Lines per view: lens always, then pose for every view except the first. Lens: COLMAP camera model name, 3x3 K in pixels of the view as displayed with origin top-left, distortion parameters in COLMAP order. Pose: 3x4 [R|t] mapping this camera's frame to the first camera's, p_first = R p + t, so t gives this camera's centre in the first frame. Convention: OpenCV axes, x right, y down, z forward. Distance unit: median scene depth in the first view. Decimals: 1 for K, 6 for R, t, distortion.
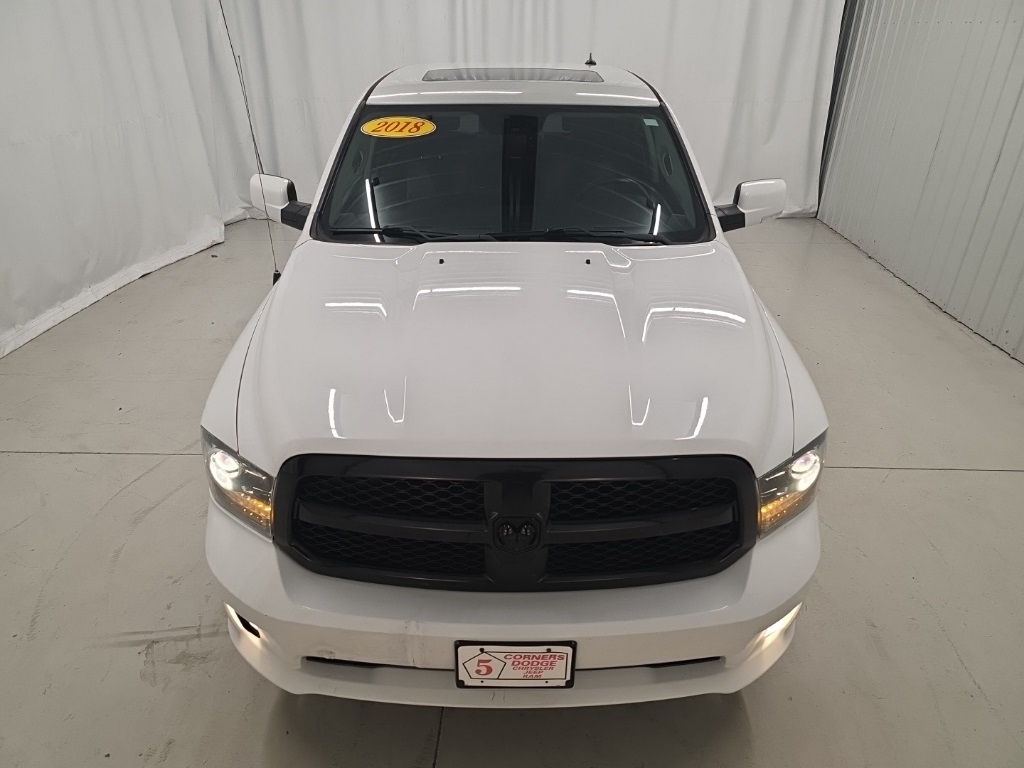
lens RADIAL K [[691.8, 0, 518.8], [0, 691.8, 373.3], [0, 0, 1]] dist [0.047258, -0.043226]
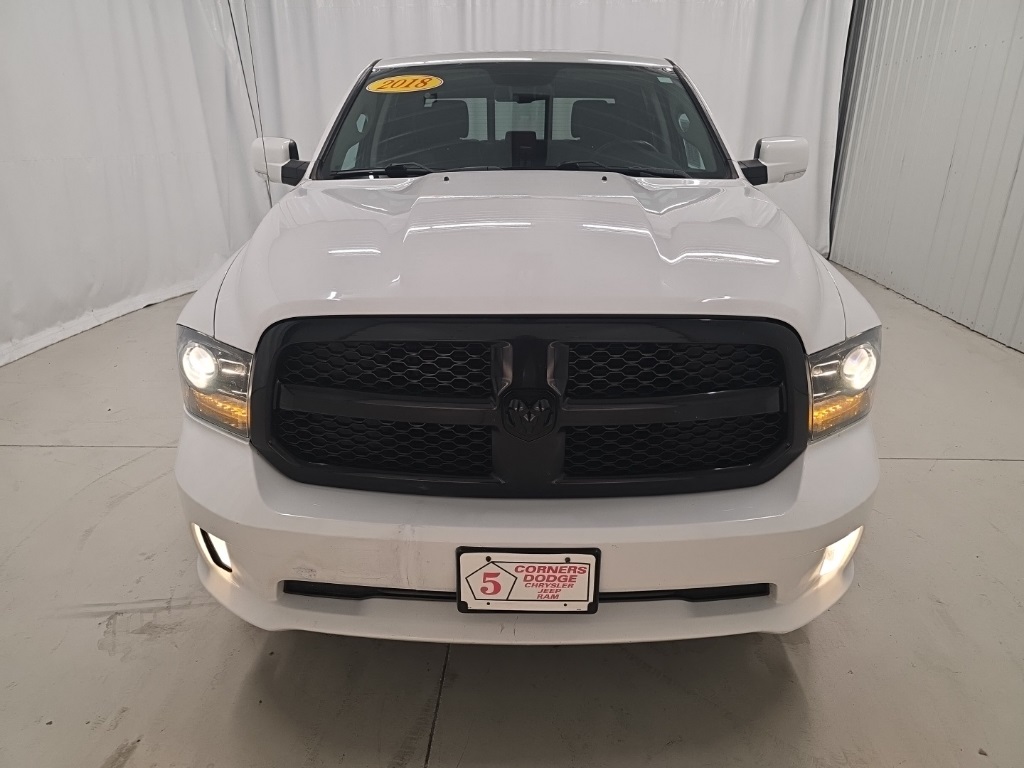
lens RADIAL K [[691.8, 0, 514.6], [0, 691.8, 378.8], [0, 0, 1]] dist [0.047258, -0.043226]
pose [[0.999843, -0.002957, -0.017476, -0.004703], [0.000820, 0.992648, -0.121030, 0.226840], [0.017706, 0.120997, 0.992495, 0.110945]]
